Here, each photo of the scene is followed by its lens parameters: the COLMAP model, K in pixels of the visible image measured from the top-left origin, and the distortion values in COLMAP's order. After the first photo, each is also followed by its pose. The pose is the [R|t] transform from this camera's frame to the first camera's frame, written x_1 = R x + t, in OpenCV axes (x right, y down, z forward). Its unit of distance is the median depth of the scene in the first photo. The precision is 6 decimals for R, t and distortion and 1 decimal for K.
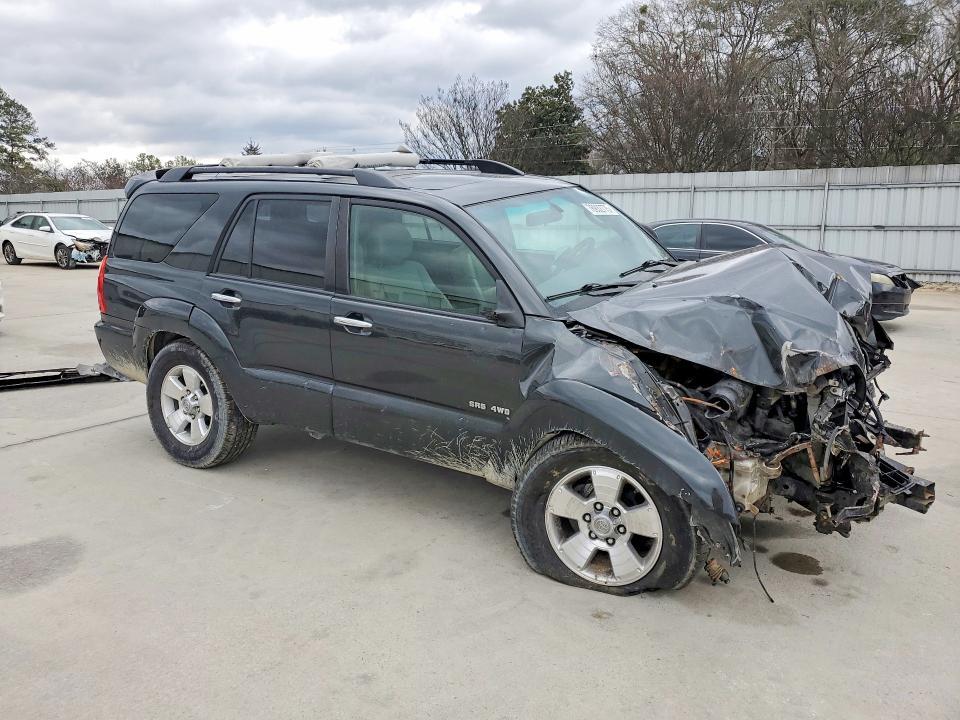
lens RADIAL K [[786.3, 0, 480.0], [0, 786.3, 360.0], [0, 0, 1]] dist [0.003455, 0.002823]
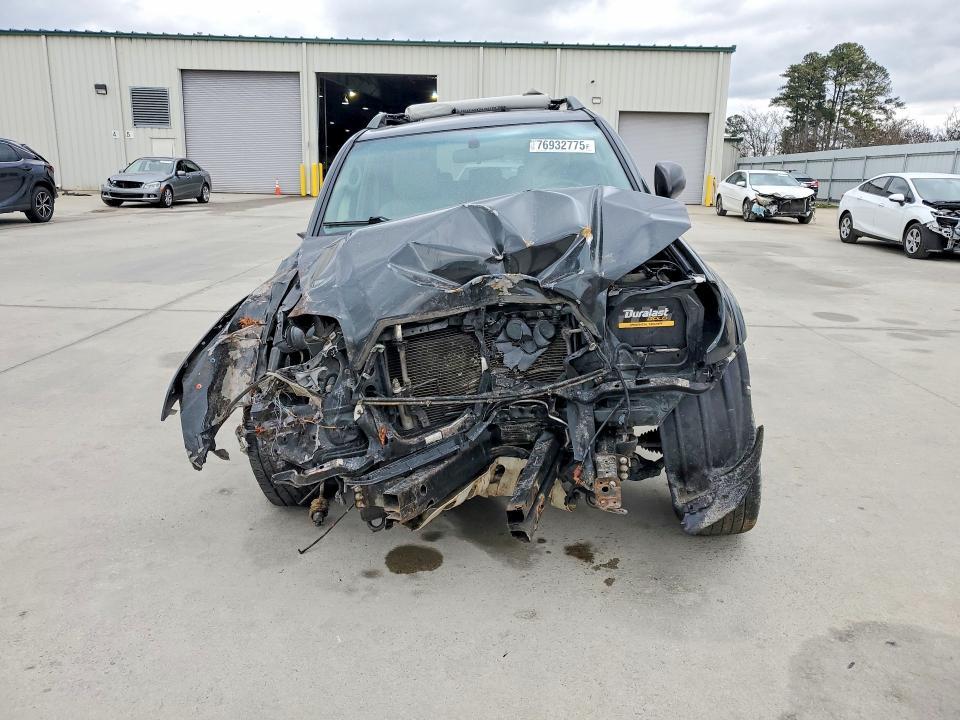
lens RADIAL K [[786.3, 0, 480.0], [0, 786.3, 360.0], [0, 0, 1]] dist [0.003455, 0.002823]
pose [[0.482846, 0.204956, -0.851383, 0.253176], [-0.166831, 0.975948, 0.140328, -0.018736], [0.859667, 0.074280, 0.505426, 0.139774]]
